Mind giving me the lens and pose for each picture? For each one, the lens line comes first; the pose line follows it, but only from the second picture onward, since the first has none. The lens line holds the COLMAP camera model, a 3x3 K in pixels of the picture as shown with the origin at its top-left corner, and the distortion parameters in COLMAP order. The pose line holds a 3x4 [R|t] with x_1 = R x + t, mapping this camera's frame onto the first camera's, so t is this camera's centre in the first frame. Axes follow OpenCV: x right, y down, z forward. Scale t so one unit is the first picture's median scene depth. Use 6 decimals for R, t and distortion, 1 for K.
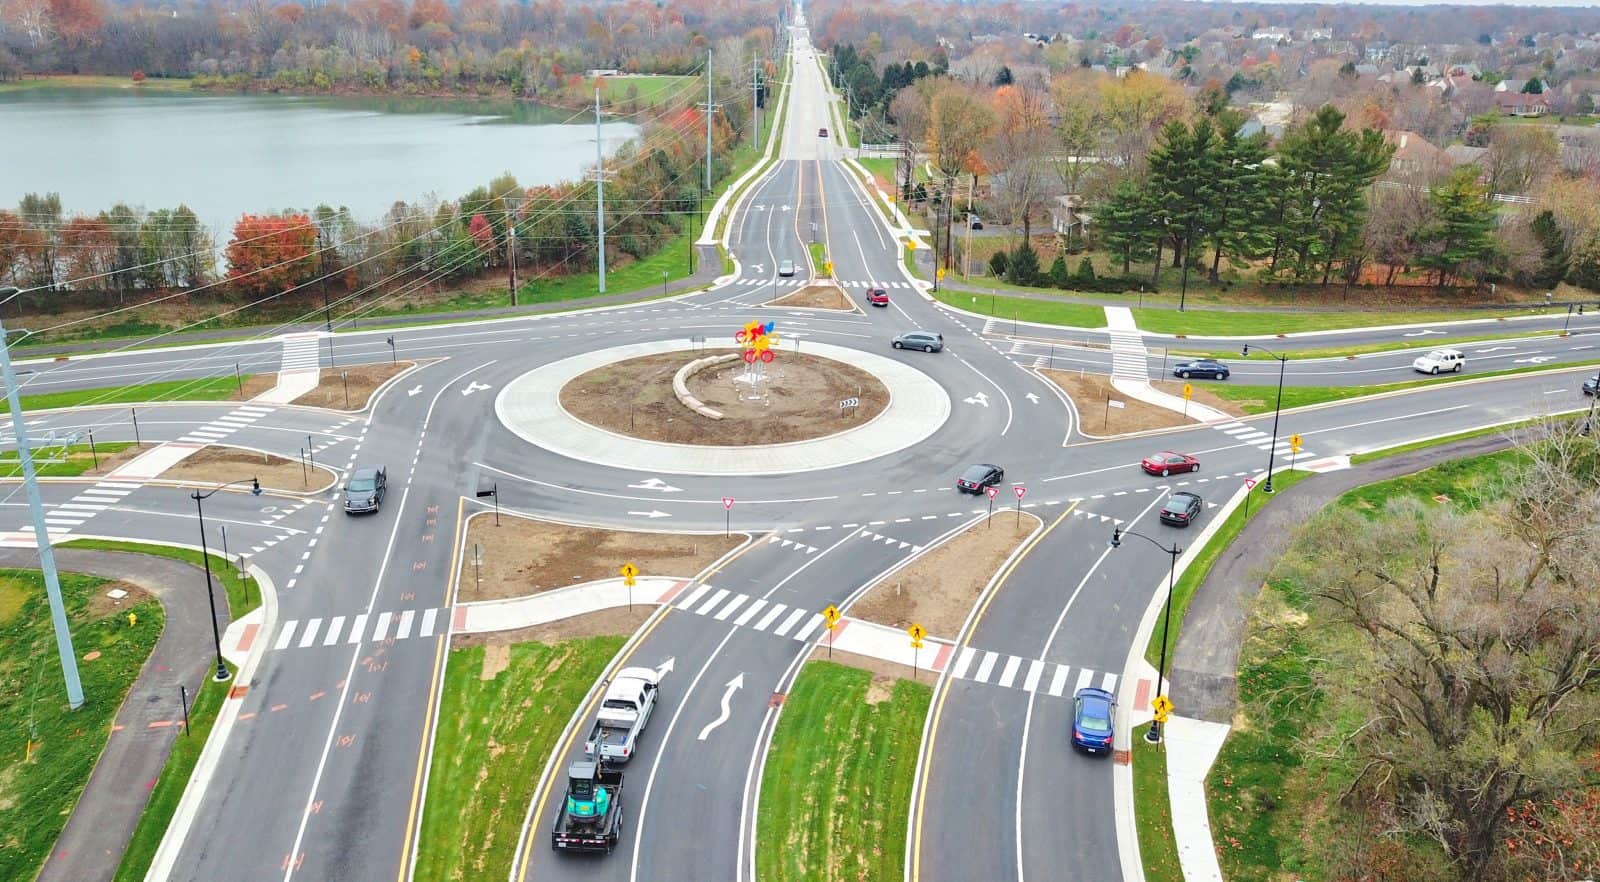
lens RADIAL K [[1232.6, 0, 800.0], [0, 1232.6, 441.0], [0, 0, 1]] dist [0.010829, 0.003039]
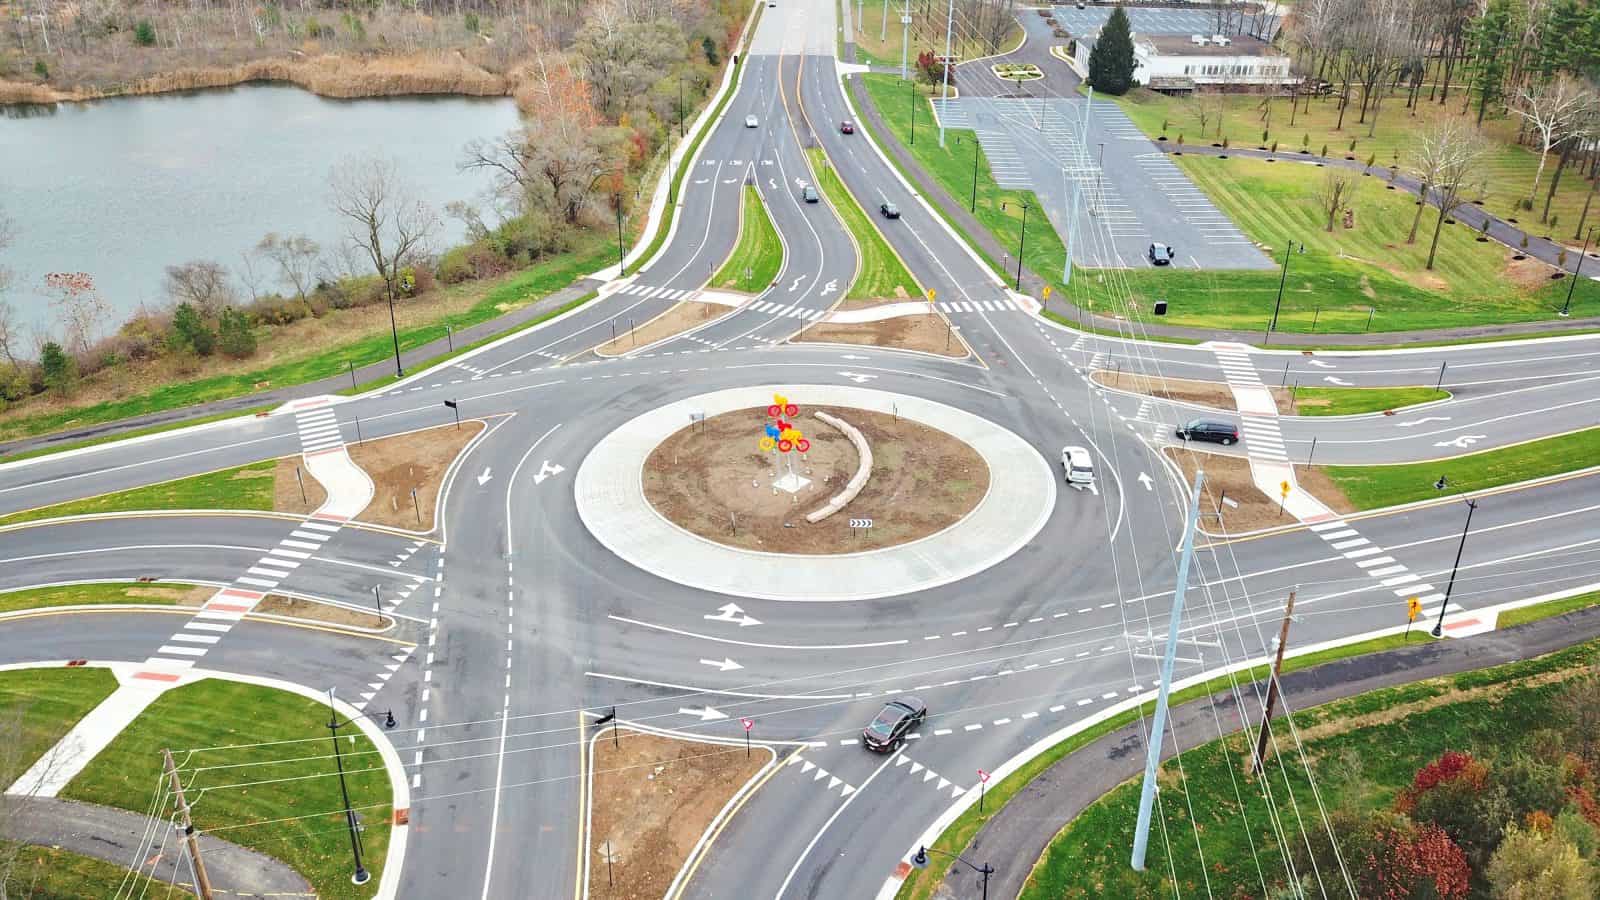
lens RADIAL K [[1206.8, 0, 800.0], [0, 1206.8, 450.0], [0, 0, 1]] dist [0.010589, -0.002082]
pose [[-0.999395, -0.034446, 0.004704, -0.073773], [-0.019886, 0.677368, 0.735375, -1.052676], [-0.028517, 0.734837, -0.677644, 2.324524]]
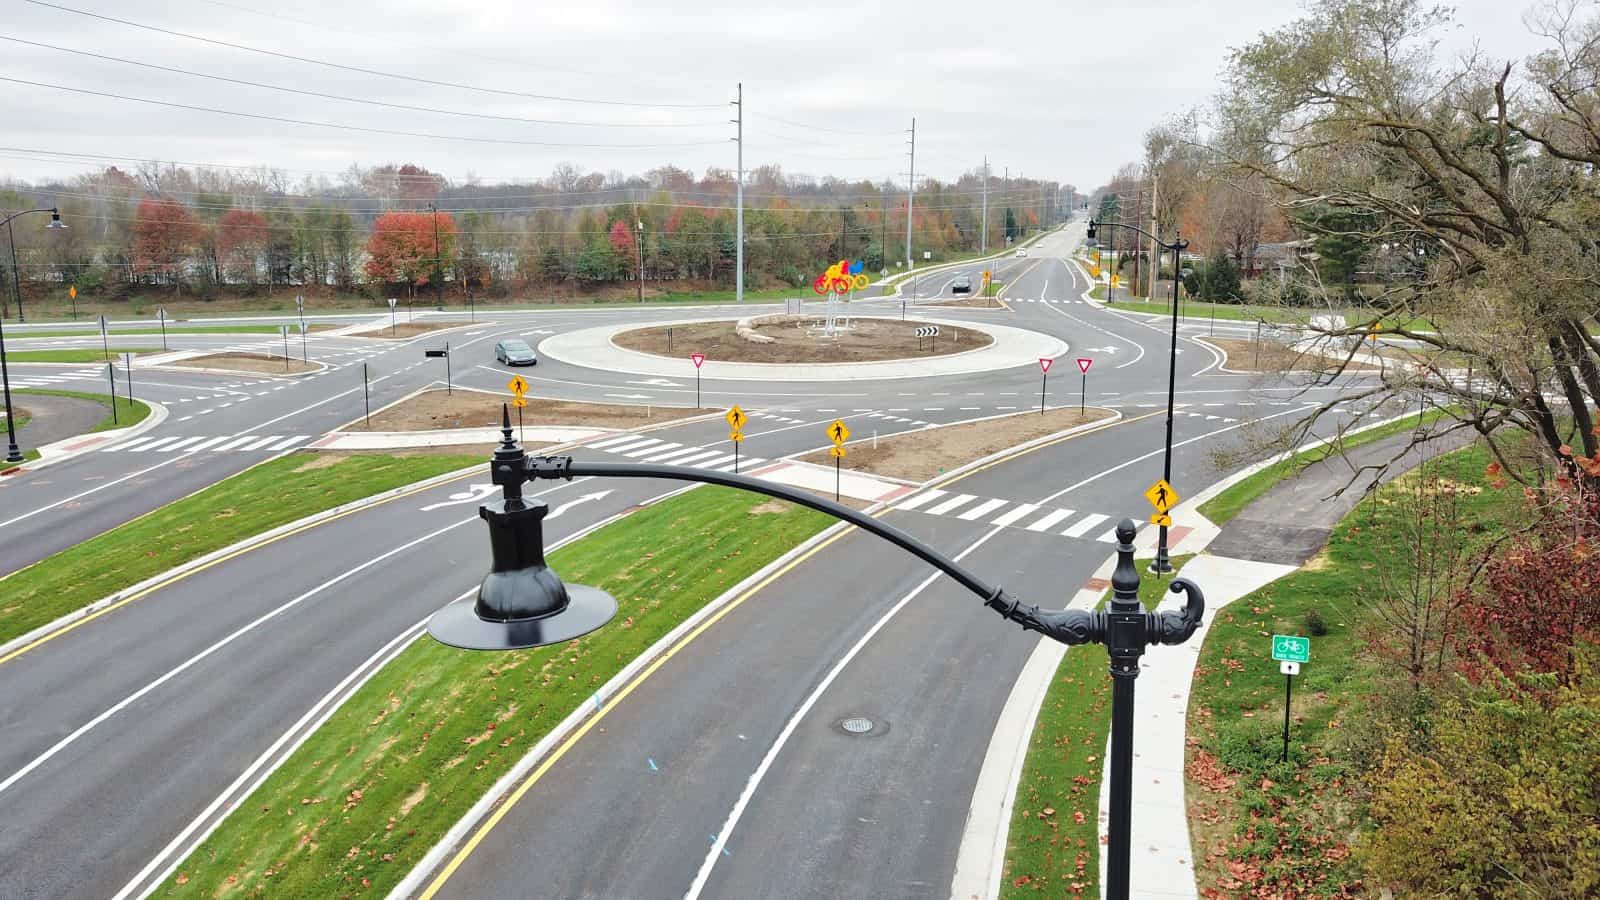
lens RADIAL K [[1206.8, 0, 800.0], [0, 1206.8, 450.0], [0, 0, 1]] dist [0.010589, -0.002082]
pose [[0.971453, 0.029737, -0.235362, 0.201503], [-0.063556, 0.988469, -0.137438, 0.221821], [0.228561, 0.148473, 0.962141, 0.284554]]
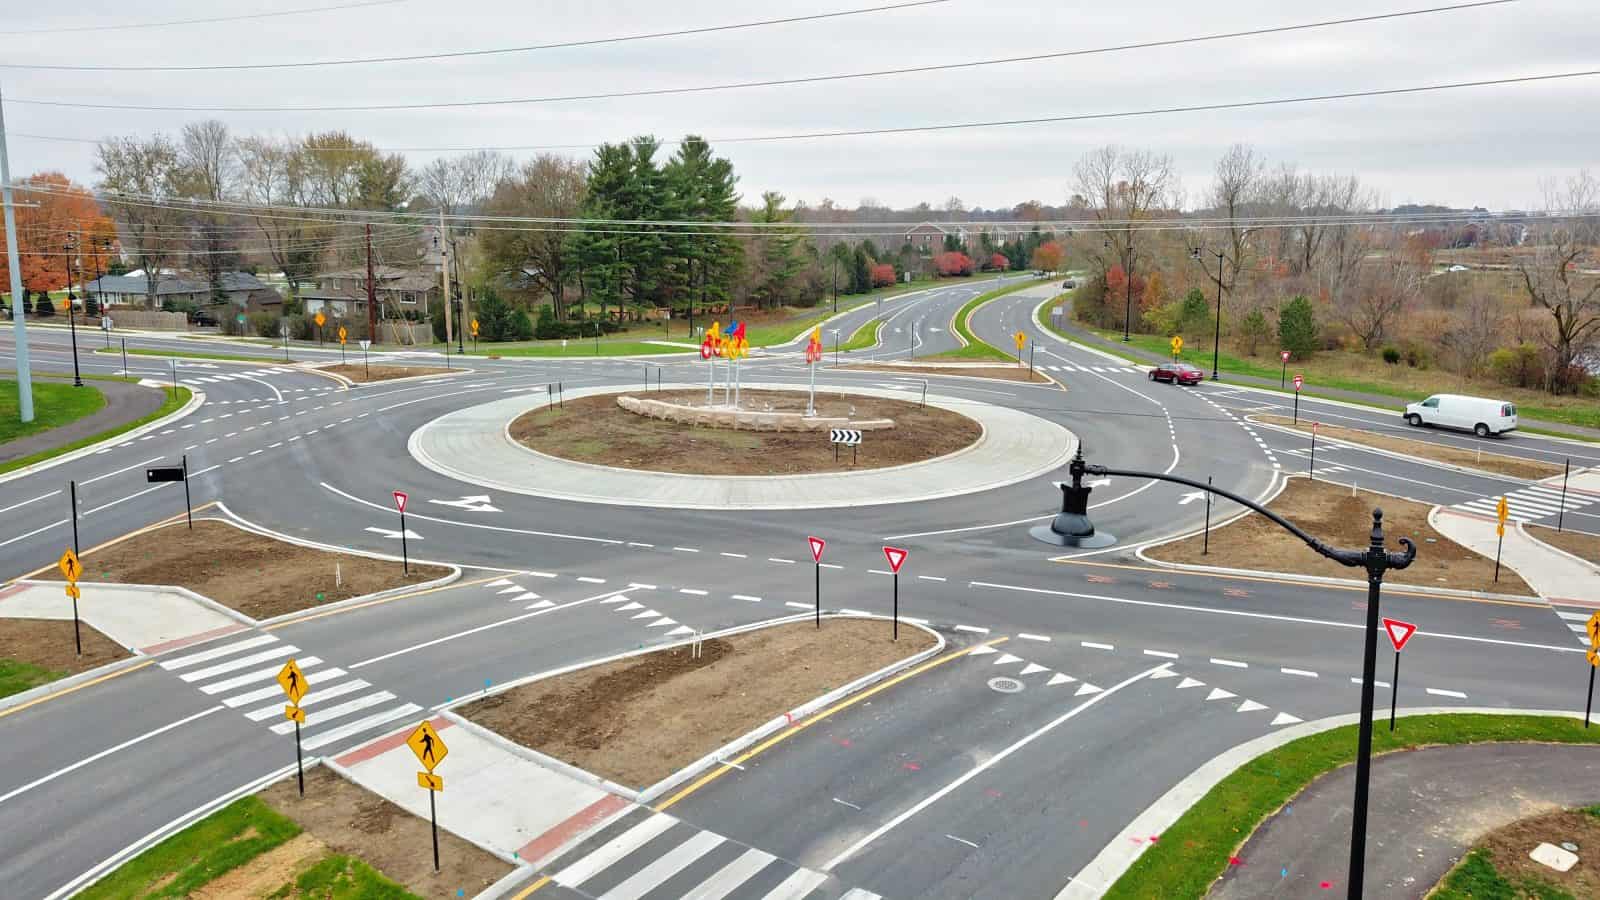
lens RADIAL K [[1225.3, 0, 800.0], [0, 1225.3, 450.0], [0, 0, 1]] dist [0.001738, -0.004310]
pose [[0.461305, -0.186251, 0.867472, -0.895094], [0.301339, 0.952489, 0.044259, -0.064082], [-0.834501, 0.240987, 0.495513, 0.935251]]
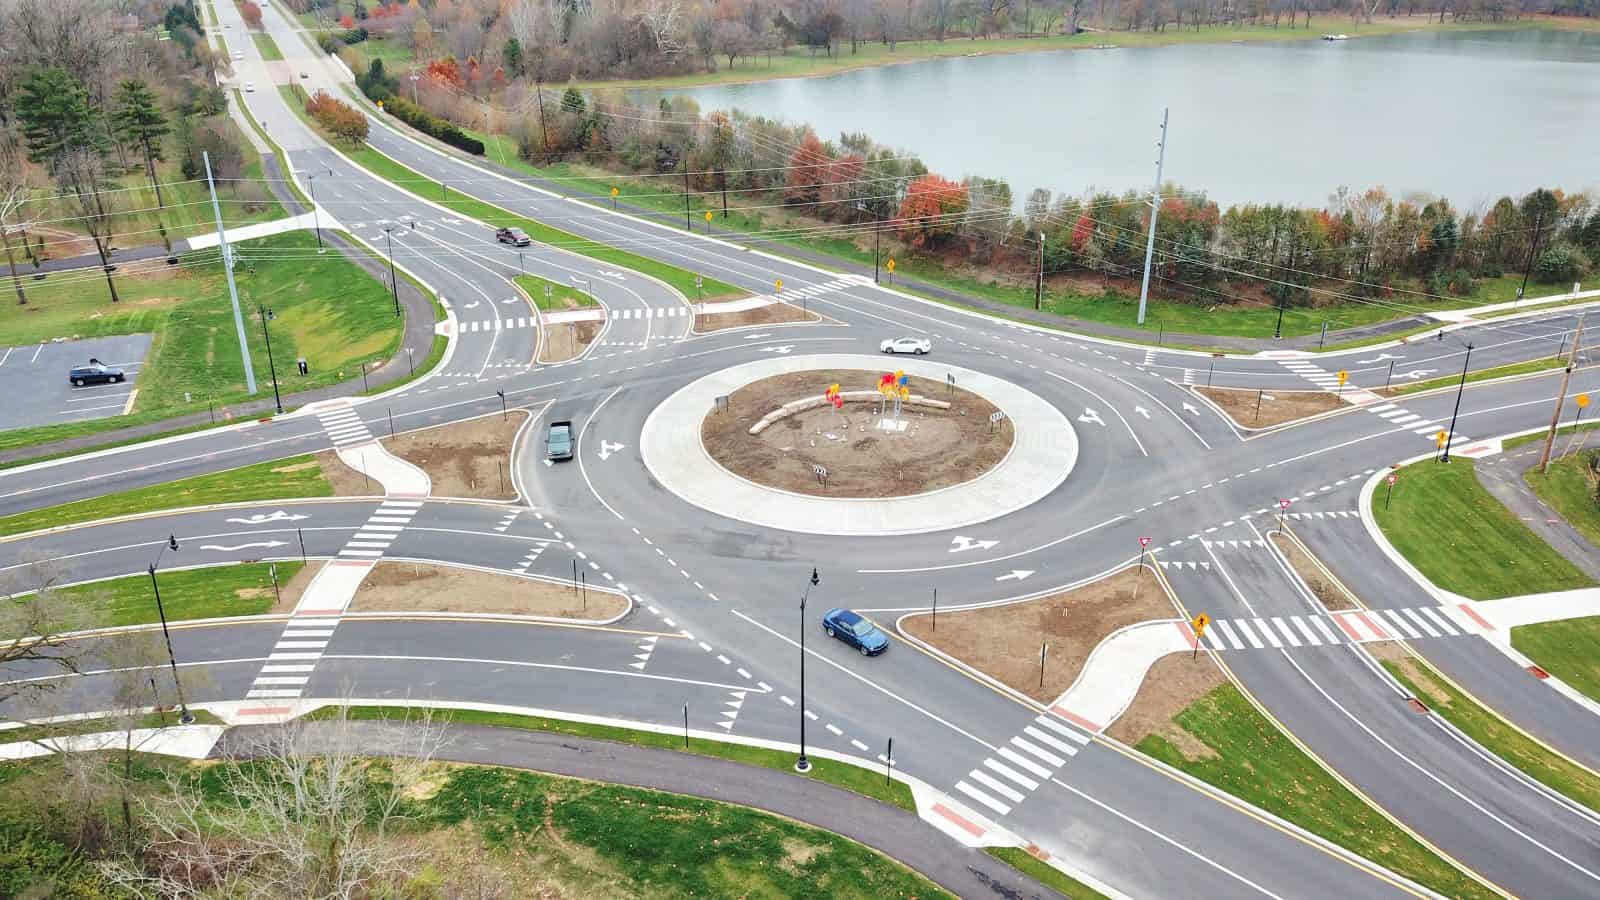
lens RADIAL K [[1225.3, 0, 800.0], [0, 1225.3, 450.0], [0, 0, 1]] dist [0.001738, -0.004310]
pose [[0.345994, 0.357059, -0.867639, 1.145506], [-0.313950, 0.915507, 0.251562, -0.371684], [0.884151, 0.185356, 0.428858, 0.773600]]
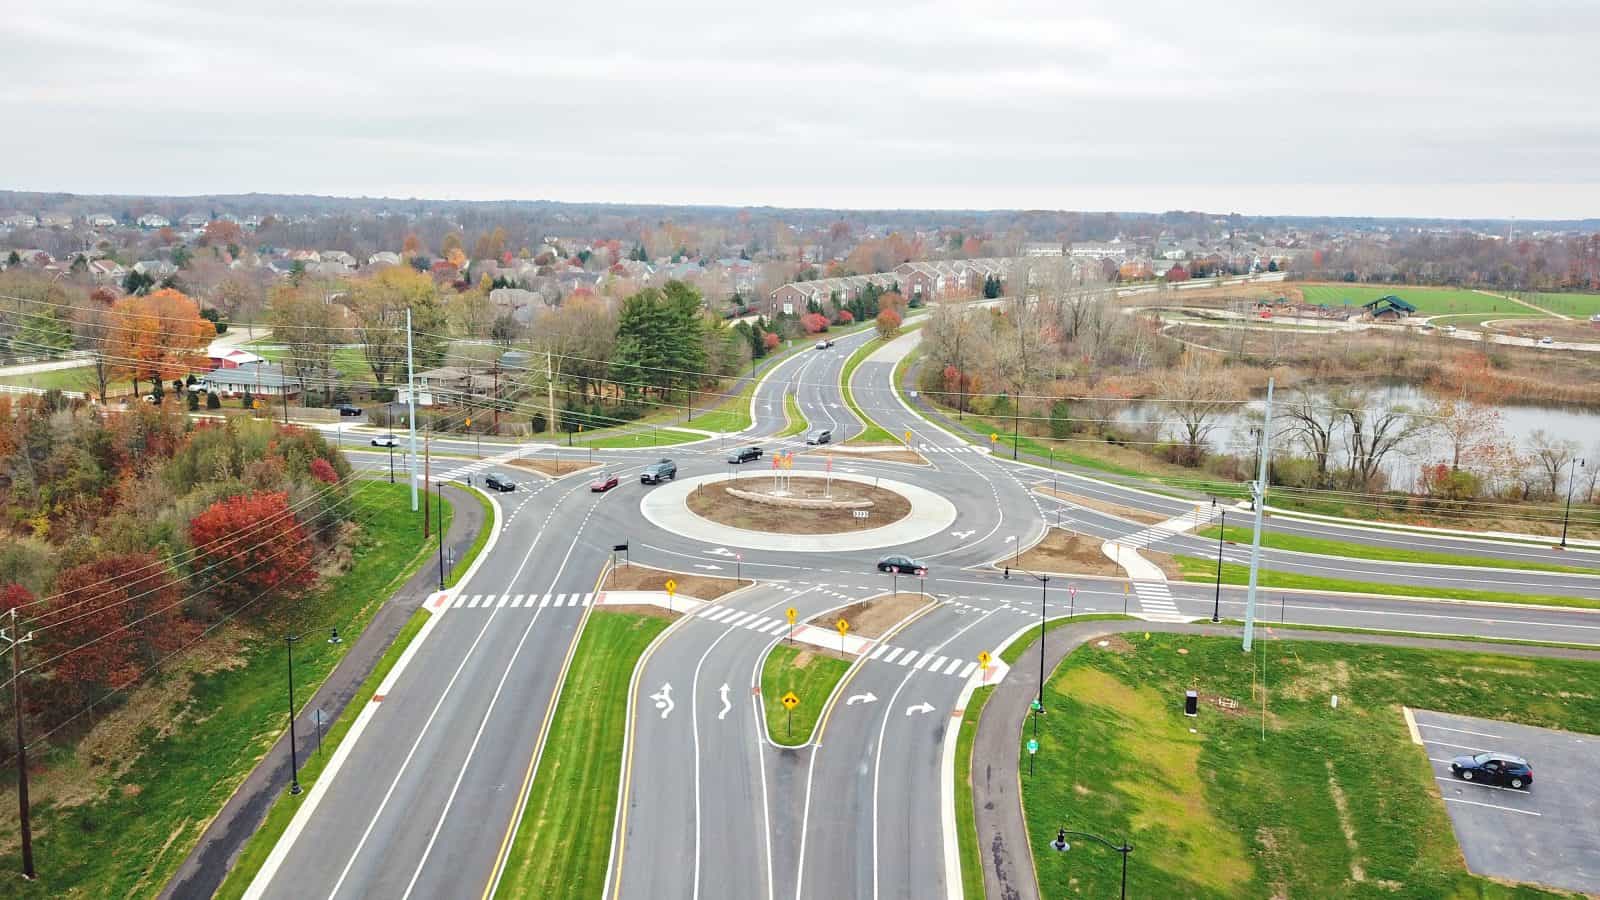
lens RADIAL K [[1206.8, 0, 800.0], [0, 1206.8, 450.0], [0, 0, 1]] dist [0.010589, -0.002082]
pose [[0.318576, -0.201148, 0.926309, -1.847168], [0.306373, 0.946624, 0.100191, -0.325876], [-0.897020, 0.251878, 0.363198, 0.715271]]
